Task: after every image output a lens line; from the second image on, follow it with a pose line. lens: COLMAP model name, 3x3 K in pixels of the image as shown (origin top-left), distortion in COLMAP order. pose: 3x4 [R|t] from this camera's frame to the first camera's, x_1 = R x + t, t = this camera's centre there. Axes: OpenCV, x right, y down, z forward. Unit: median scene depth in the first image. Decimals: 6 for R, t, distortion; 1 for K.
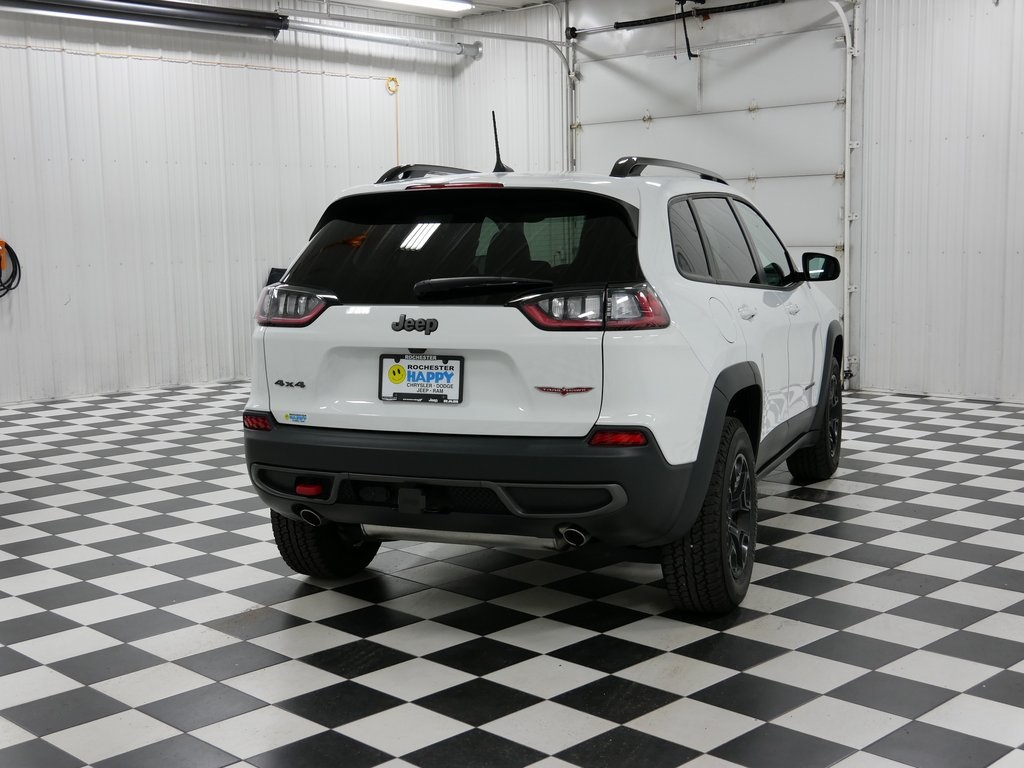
lens RADIAL K [[1309.9, 0, 503.9], [0, 1309.9, 362.4], [0, 0, 1]] dist [0.022211, 0.000000]
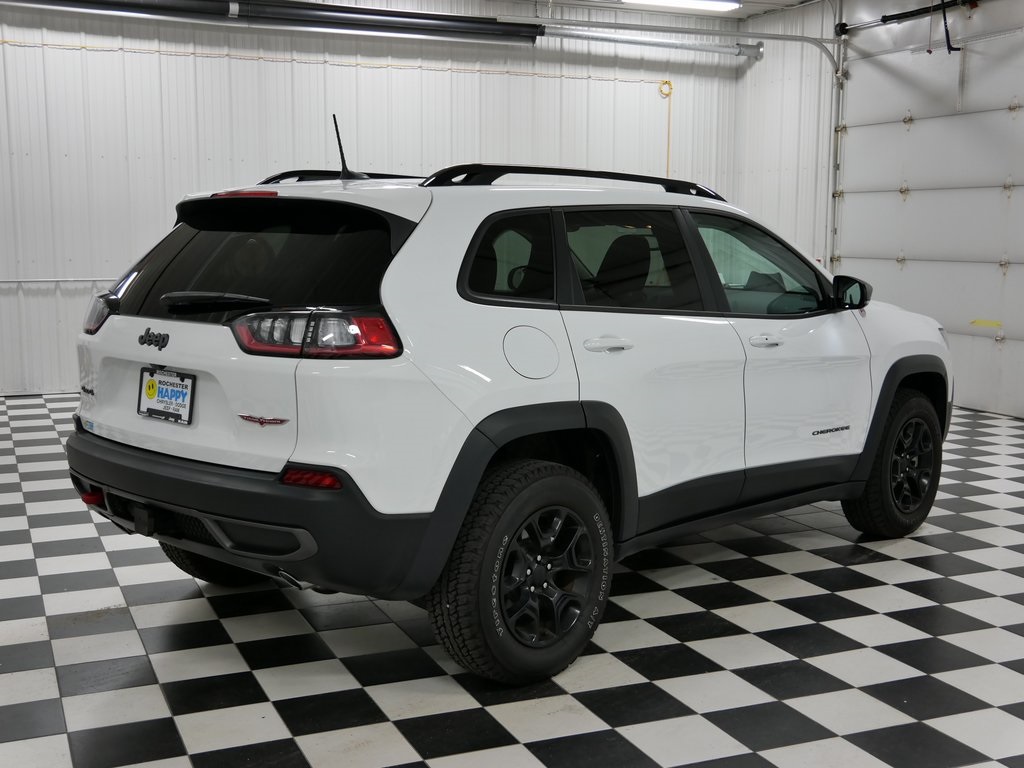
lens RADIAL K [[1226.1, 0, 510.3], [0, 1226.1, 382.1], [0, 0, 1]] dist [0.008566, 0.000000]
pose [[0.933248, 0.066524, -0.353019, 0.185822], [-0.057963, 0.997713, 0.034780, -0.016471], [0.354525, -0.011996, 0.934970, 0.097988]]
